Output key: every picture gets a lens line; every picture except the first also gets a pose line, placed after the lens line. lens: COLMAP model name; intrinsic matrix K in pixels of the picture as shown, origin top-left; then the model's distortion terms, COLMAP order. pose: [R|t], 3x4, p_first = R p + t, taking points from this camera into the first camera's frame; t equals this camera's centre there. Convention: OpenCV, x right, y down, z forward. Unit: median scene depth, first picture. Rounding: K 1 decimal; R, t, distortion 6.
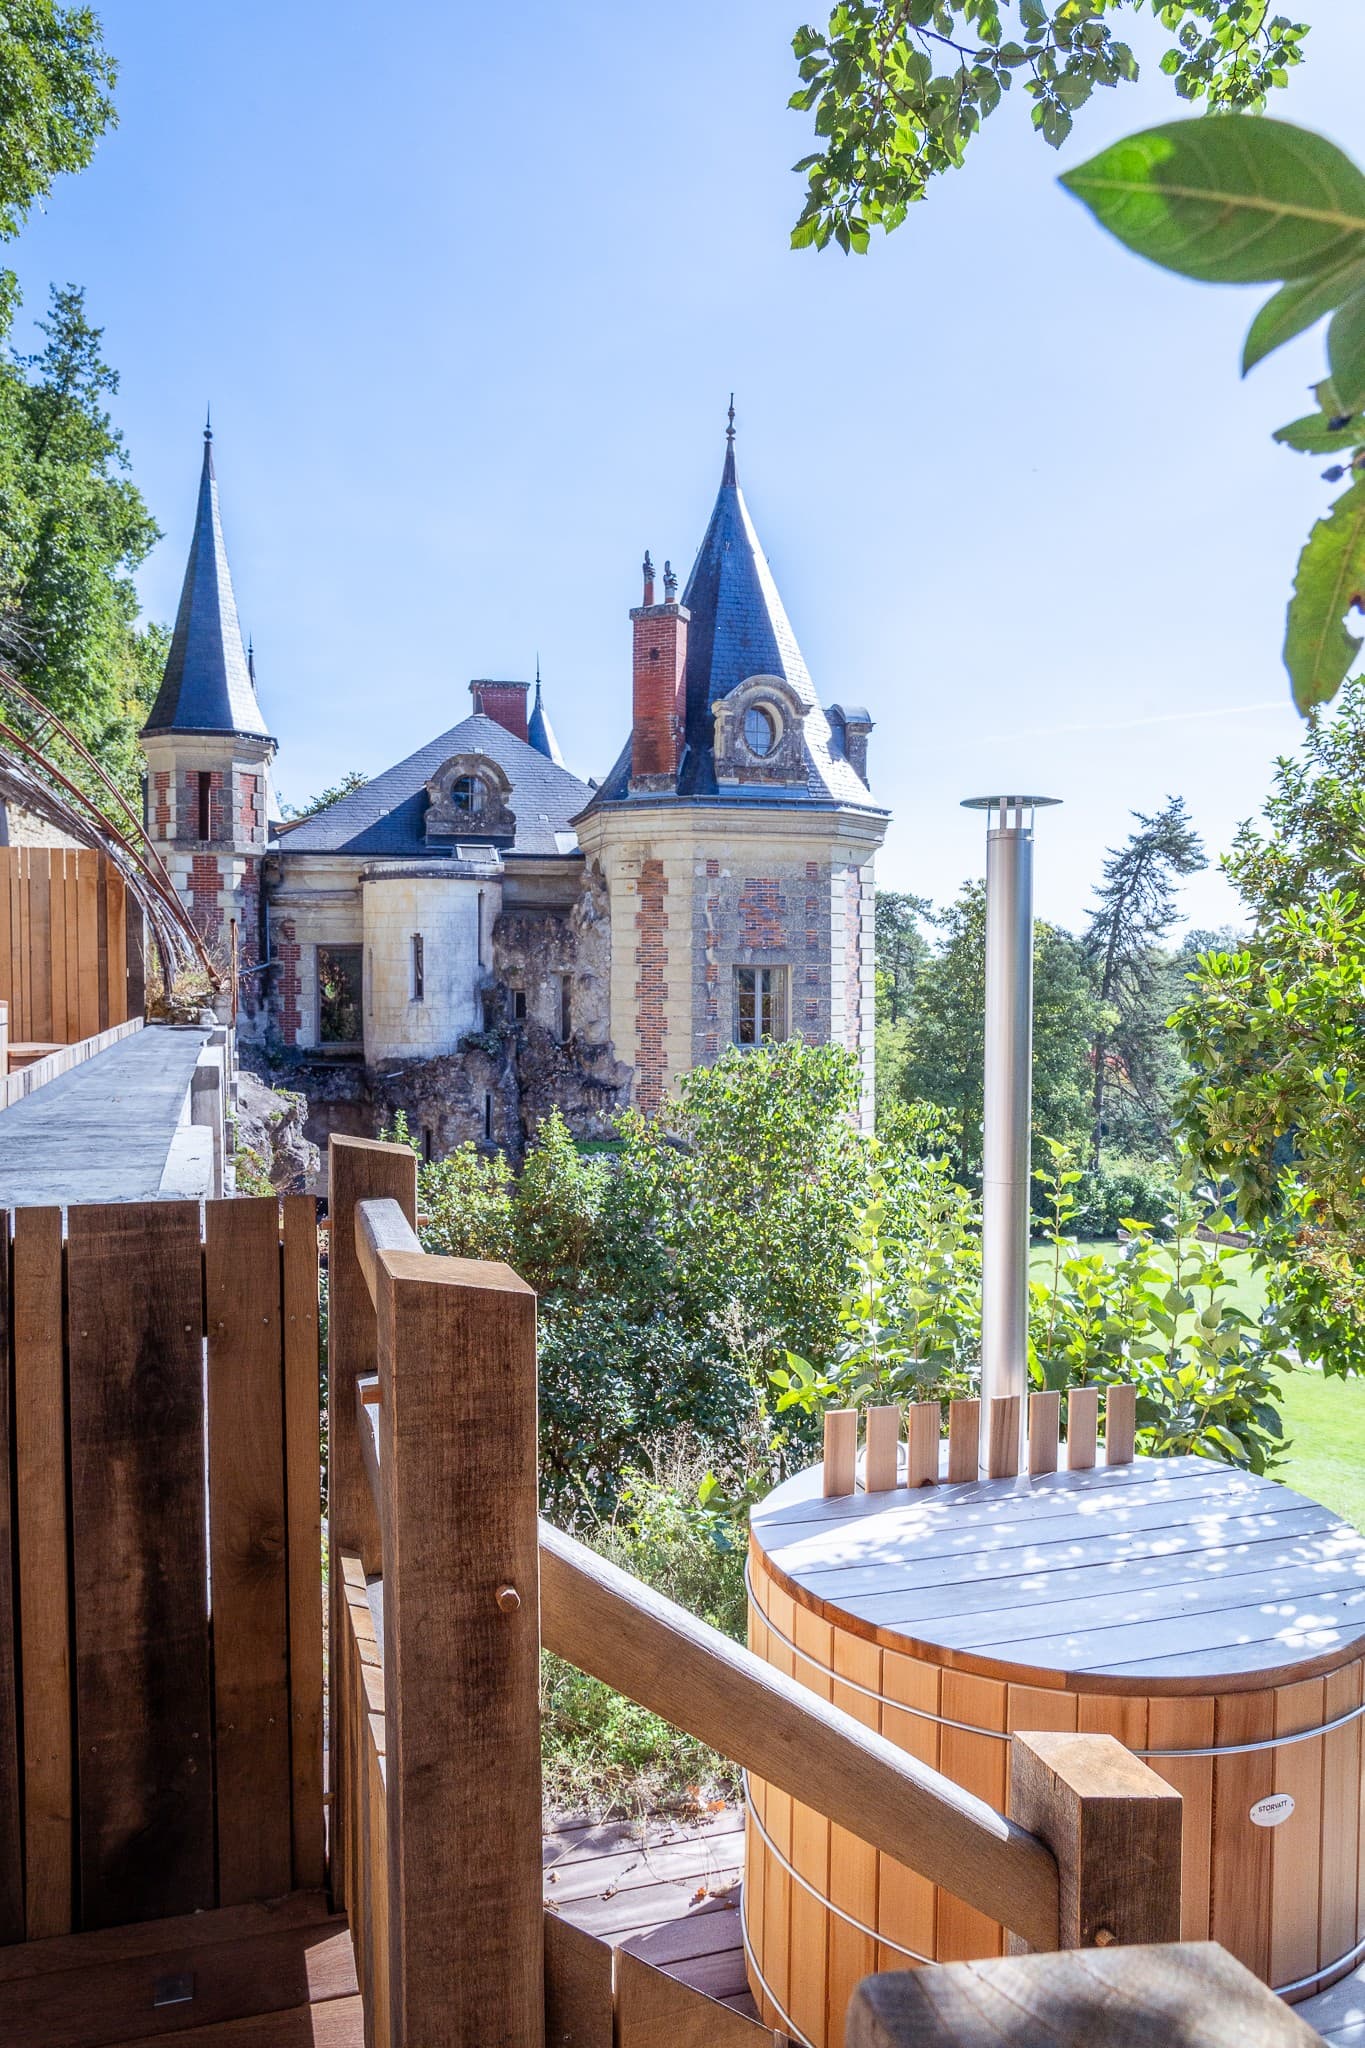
lens RADIAL K [[1385.7, 0, 682.5], [0, 1385.7, 1024.0], [0, 0, 1]] dist [-0.035762, 0.040288]
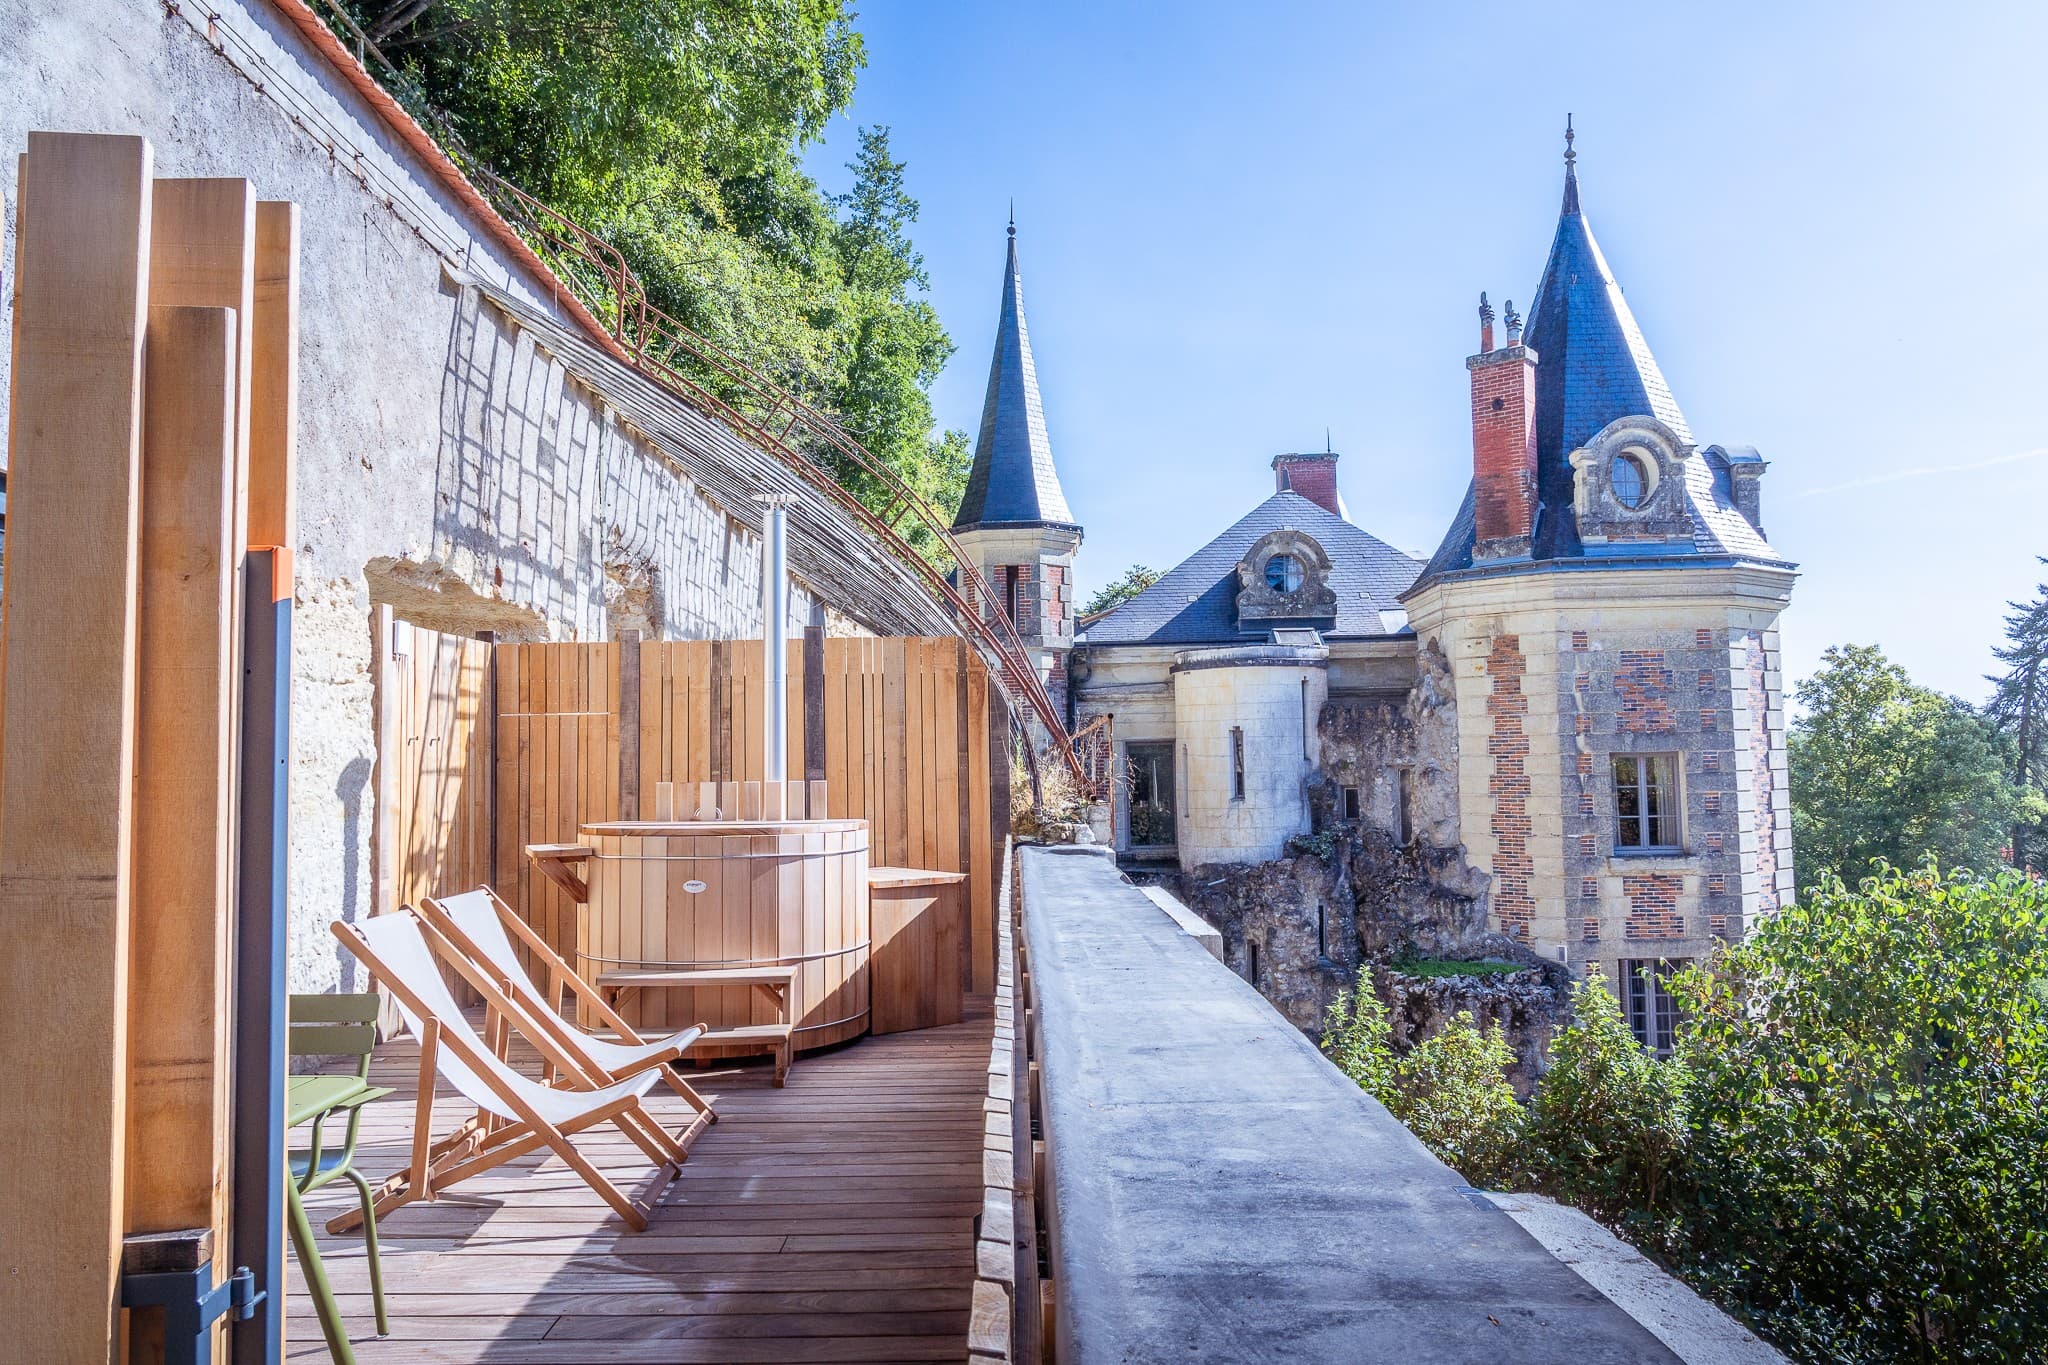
lens RADIAL K [[1385.7, 0, 1024.0], [0, 1385.7, 682.5], [0, 0, 1]] dist [-0.035762, 0.040288]
pose [[0.955298, -0.036428, -0.293391, -0.055900], [0.008002, 0.995202, -0.097512, -0.006159], [0.295535, 0.090805, 0.951006, 0.084127]]
